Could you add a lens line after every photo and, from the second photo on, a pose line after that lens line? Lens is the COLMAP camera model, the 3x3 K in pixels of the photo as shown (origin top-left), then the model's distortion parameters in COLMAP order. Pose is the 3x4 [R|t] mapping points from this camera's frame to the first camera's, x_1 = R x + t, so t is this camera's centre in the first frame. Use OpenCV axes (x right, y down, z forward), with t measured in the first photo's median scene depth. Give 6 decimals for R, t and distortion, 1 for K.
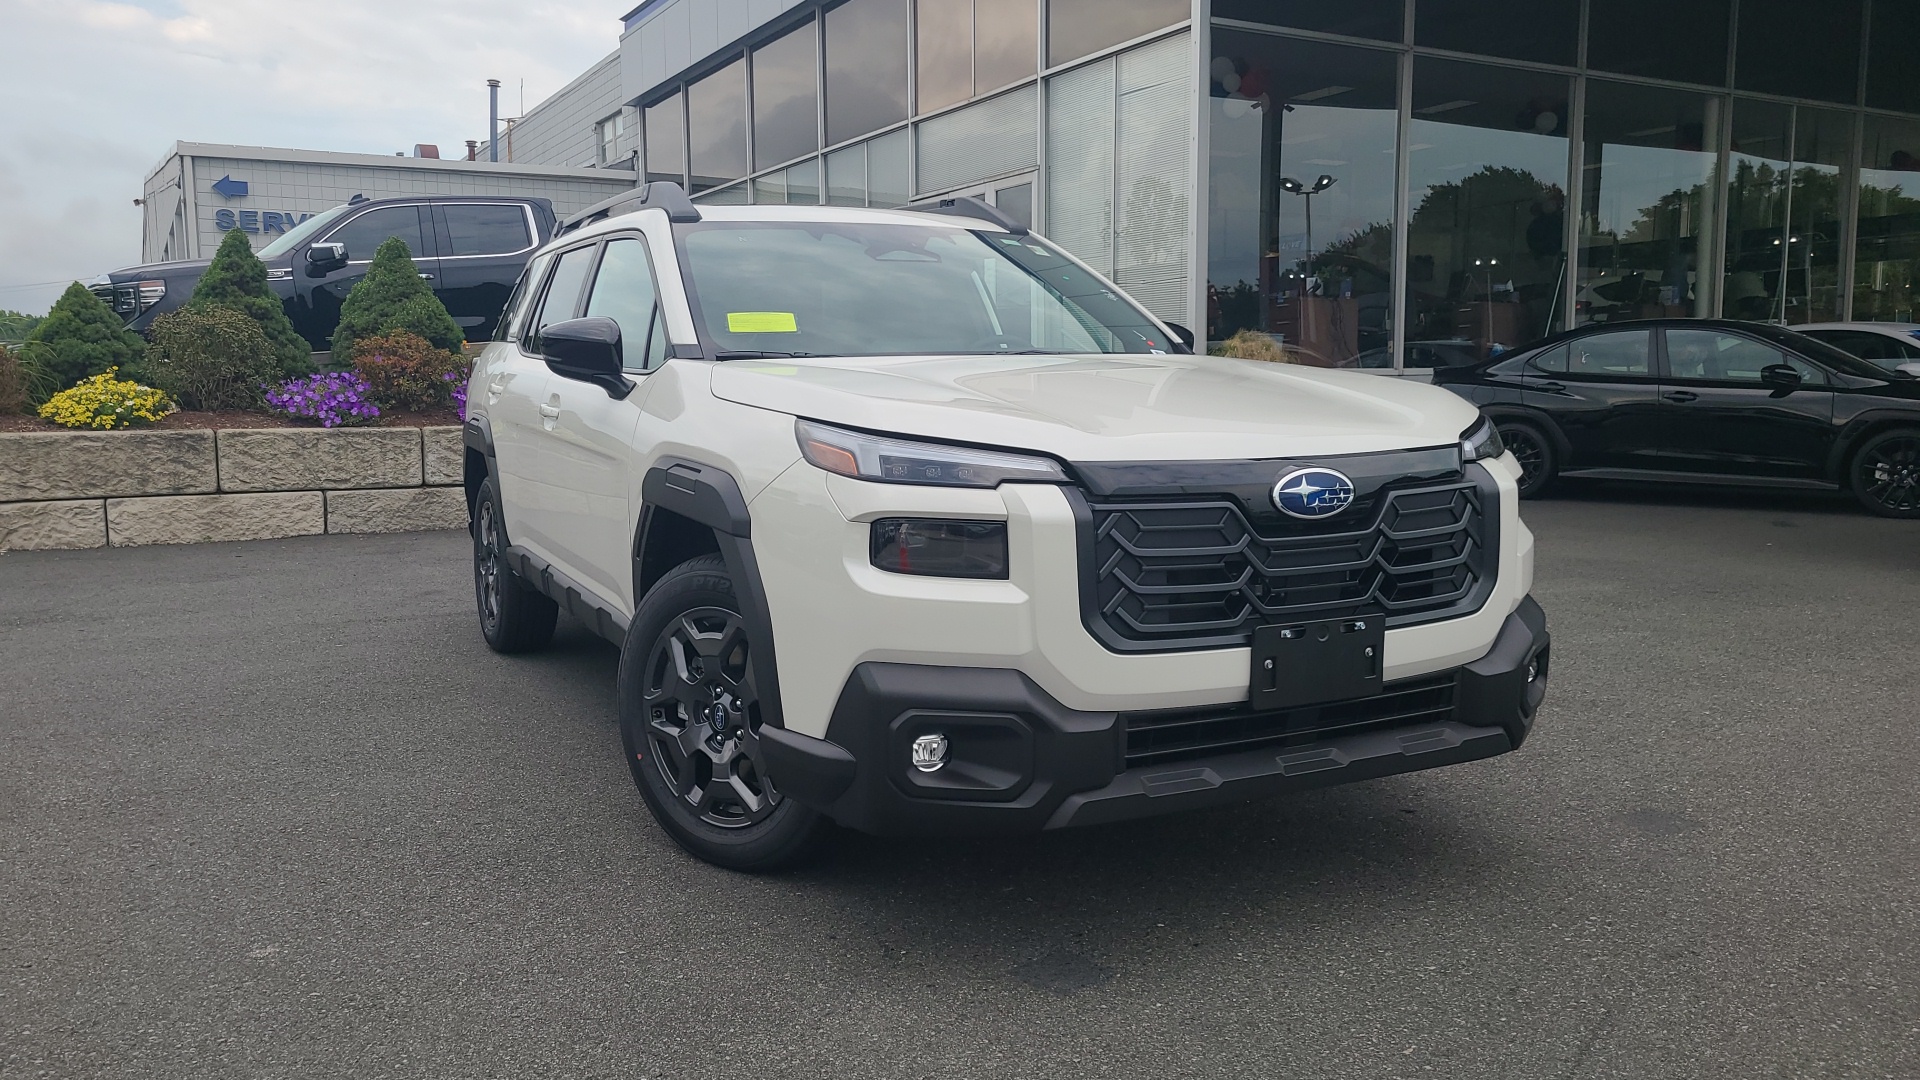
lens RADIAL K [[1394.7, 0, 953.4], [0, 1394.7, 511.8], [0, 0, 1]] dist [0.045134, -0.045424]
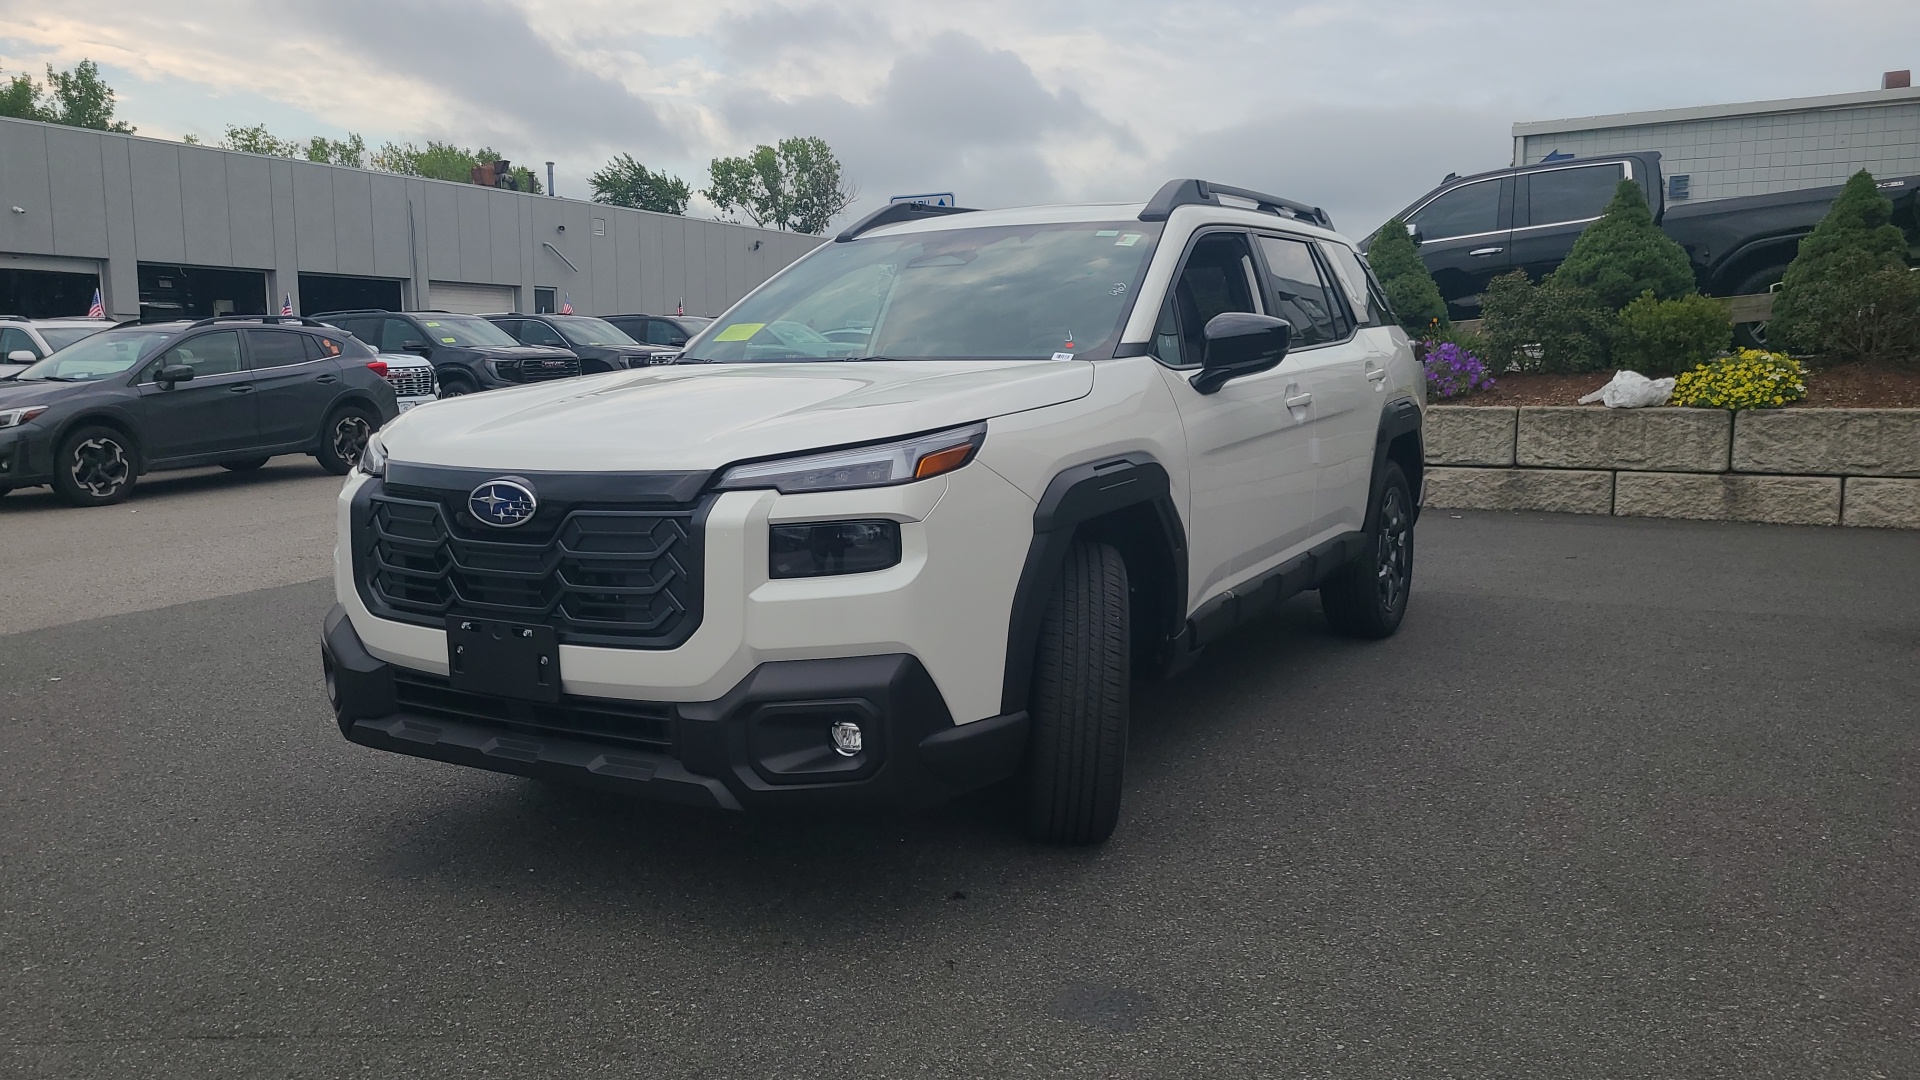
lens RADIAL K [[1452.5, 0, 925.5], [0, 1452.5, 549.5], [0, 0, 1]] dist [0.013948, -0.008832]
pose [[0.532495, 0.108767, -0.839415, 0.424314], [-0.072529, 0.993925, 0.082778, -0.029231], [0.843320, 0.016803, 0.537149, 0.205233]]
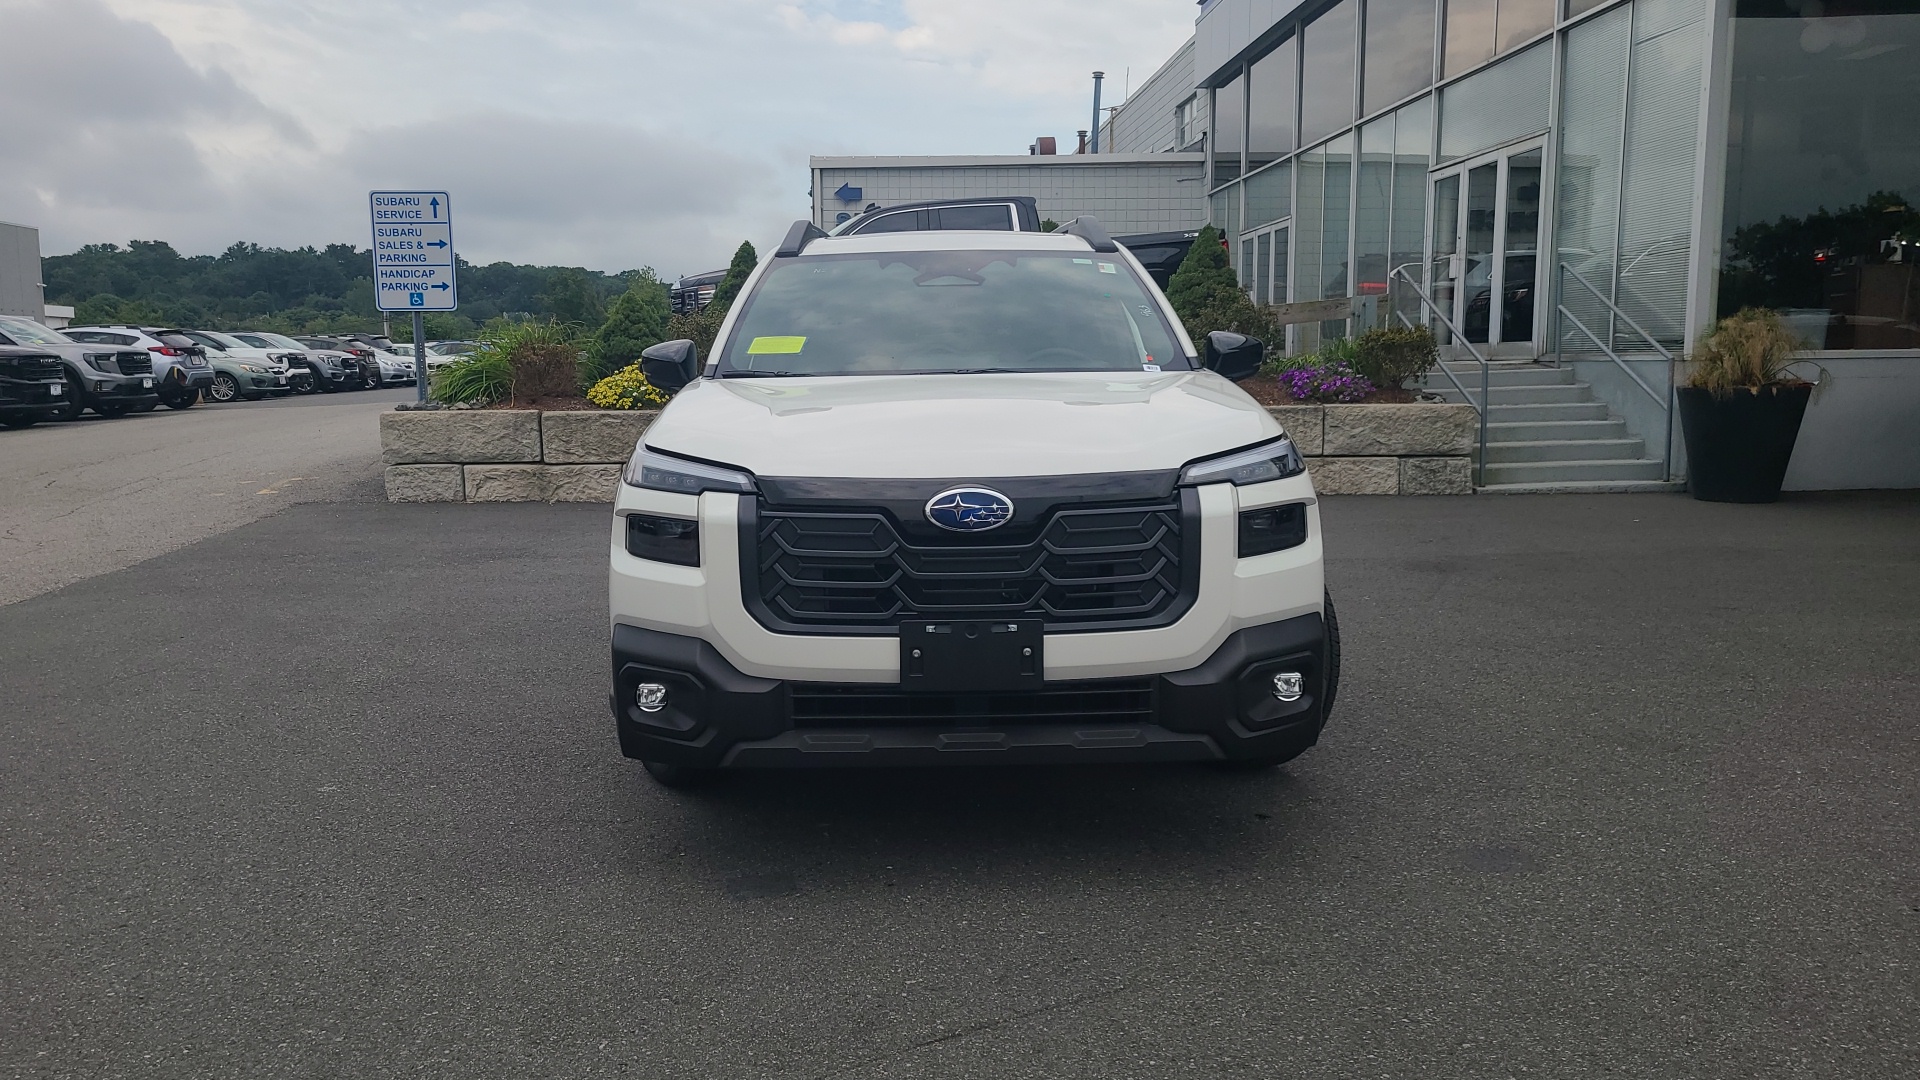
lens RADIAL K [[1397.3, 0, 953.6], [0, 1397.3, 532.9], [0, 0, 1]] dist [0.034140, -0.036641]
pose [[0.899315, 0.052894, -0.434091, 0.228195], [-0.037881, 0.998349, 0.043168, -0.013279], [0.435658, -0.022378, 0.899834, -0.012175]]
